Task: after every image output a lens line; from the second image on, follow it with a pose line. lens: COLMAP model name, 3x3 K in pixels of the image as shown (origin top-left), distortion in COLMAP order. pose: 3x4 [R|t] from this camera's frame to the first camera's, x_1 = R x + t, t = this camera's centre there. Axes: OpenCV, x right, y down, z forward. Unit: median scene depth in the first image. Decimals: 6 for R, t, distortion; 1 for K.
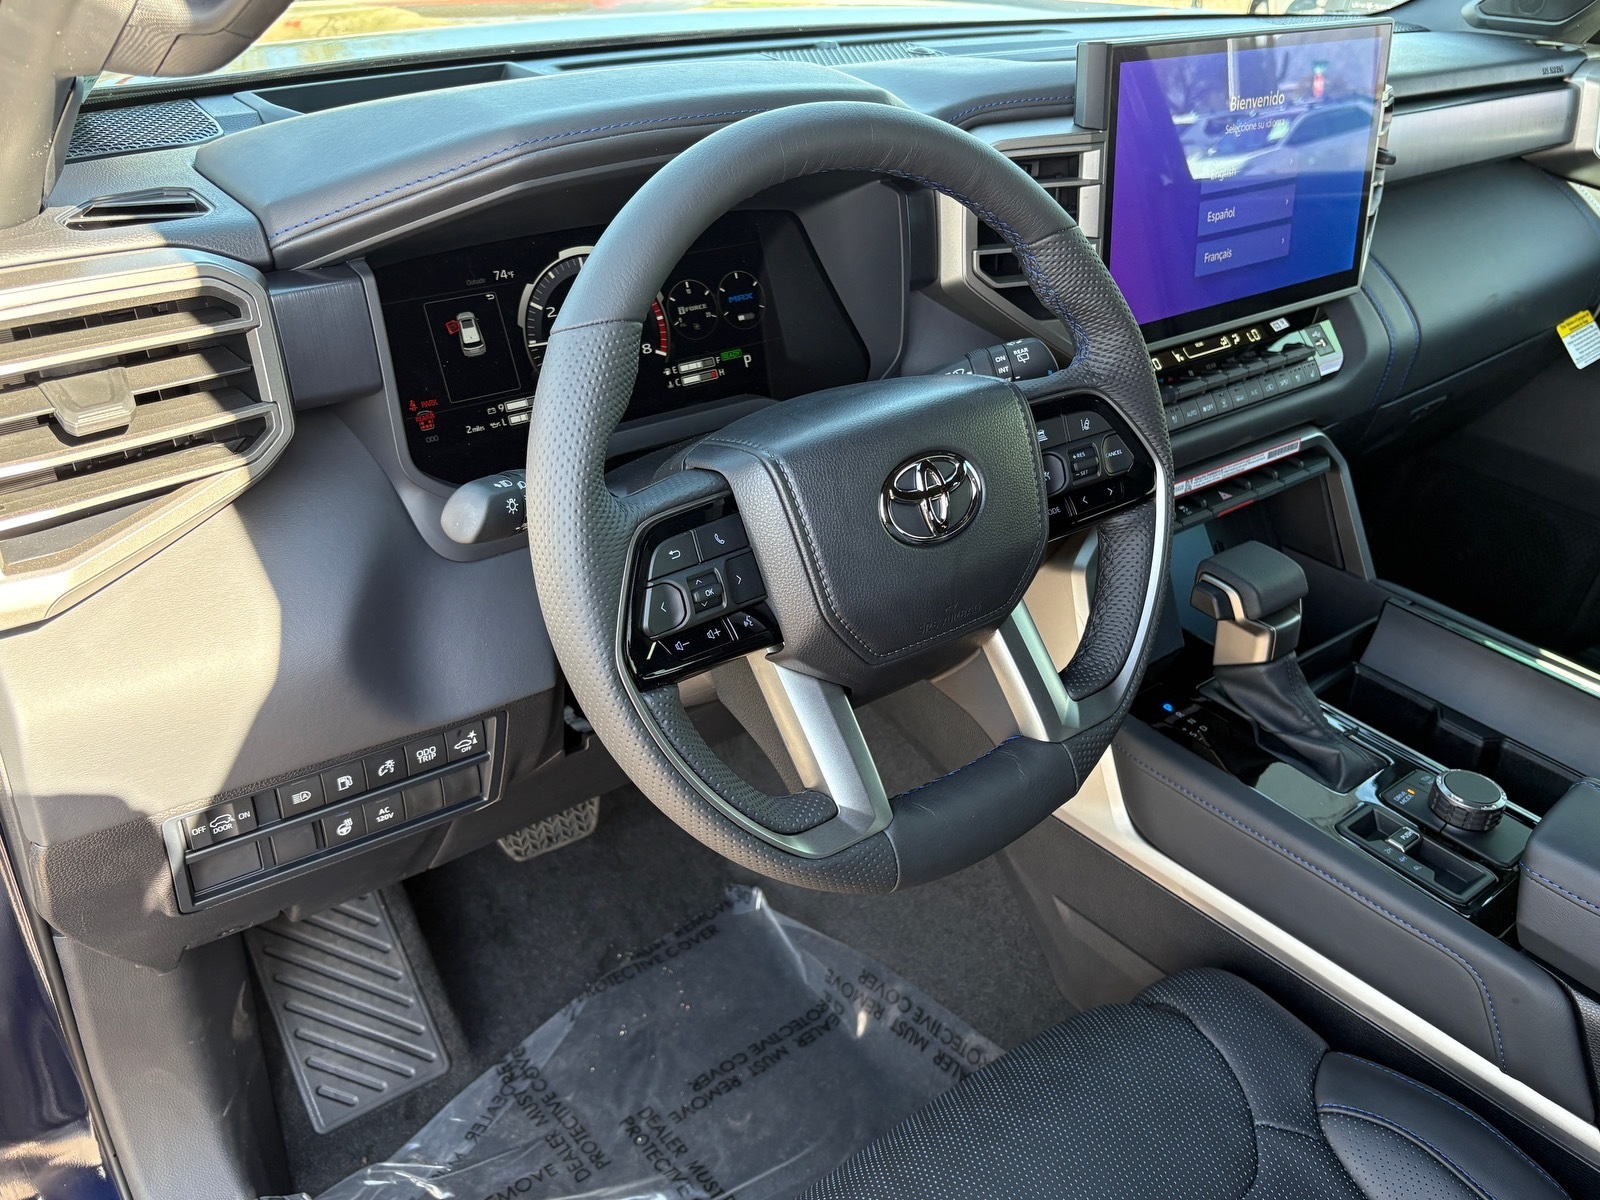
lens RADIAL K [[1325.9, 0, 803.2], [0, 1325.9, 602.9], [0, 0, 1]] dist [0.048111, -0.068036]
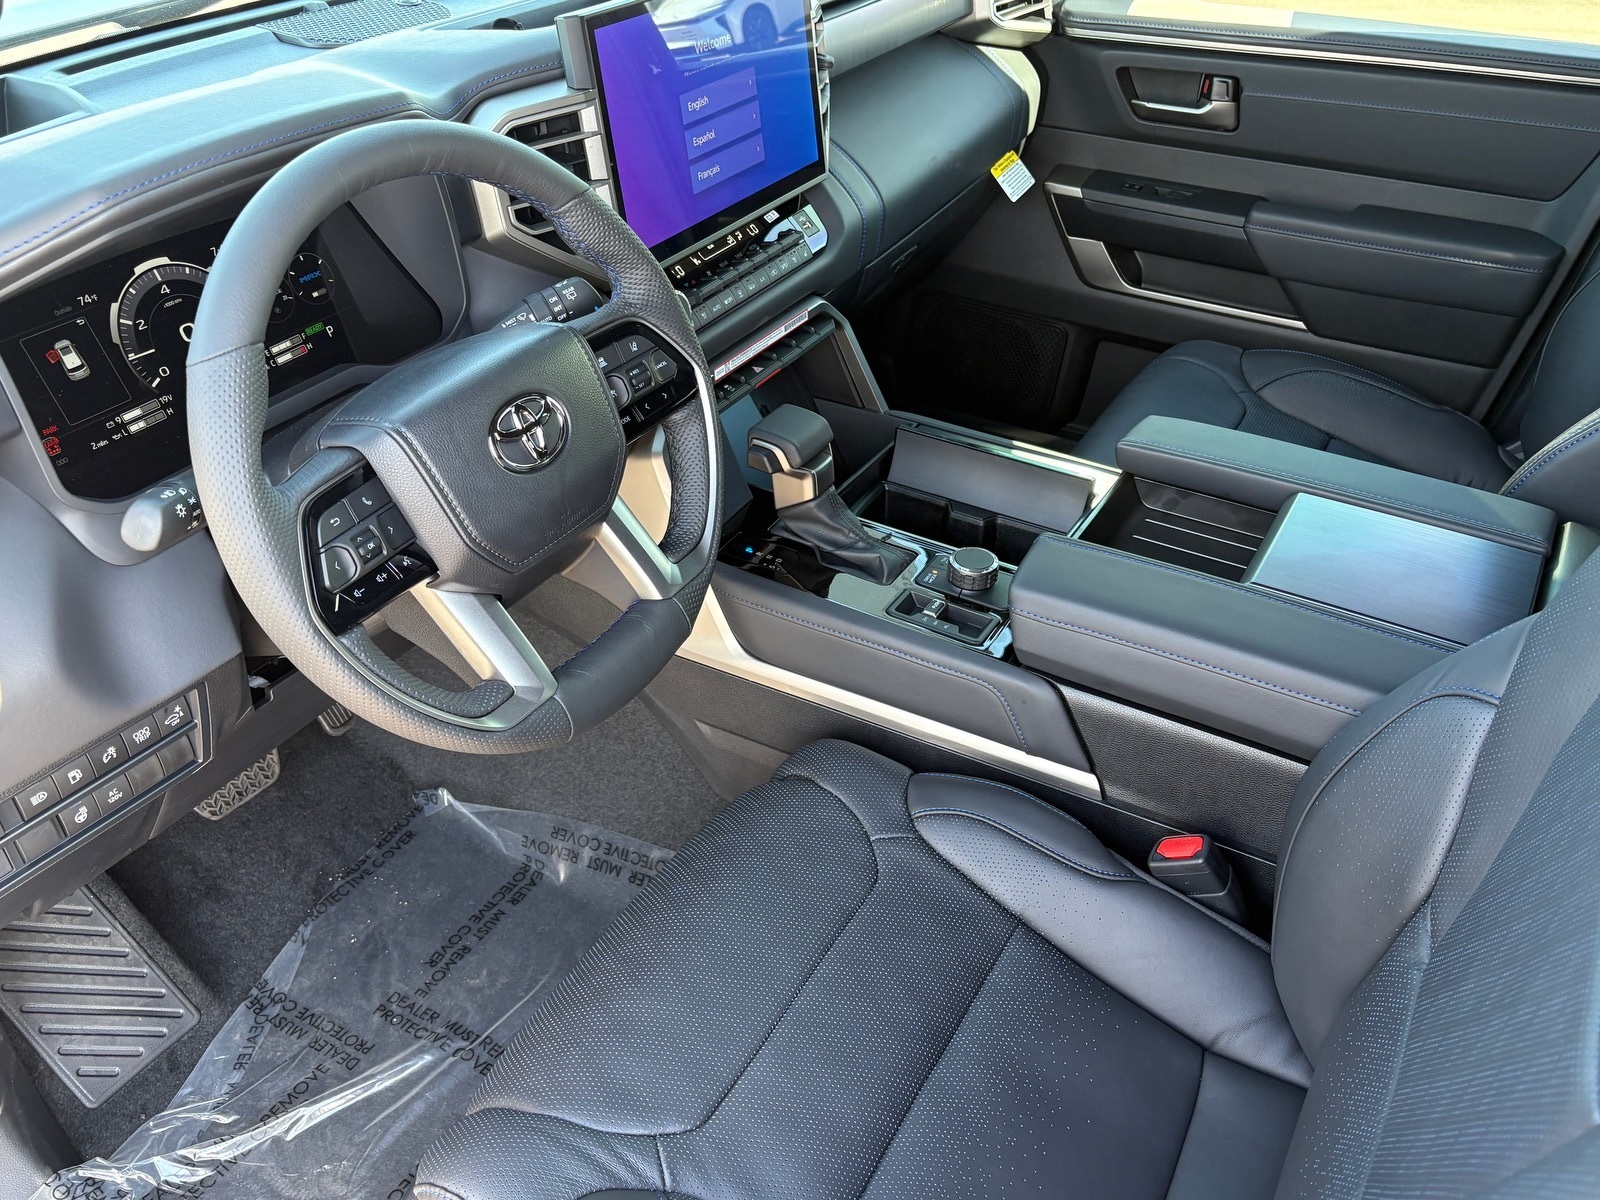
lens RADIAL K [[1325.9, 0, 791.3], [0, 1325.9, 618.4], [0, 0, 1]] dist [0.048111, -0.068036]
pose [[0.935256, -0.235398, 0.264355, -0.031932], [0.205834, 0.969249, 0.134863, -0.019034], [-0.287972, -0.071718, 0.954949, -0.202436]]
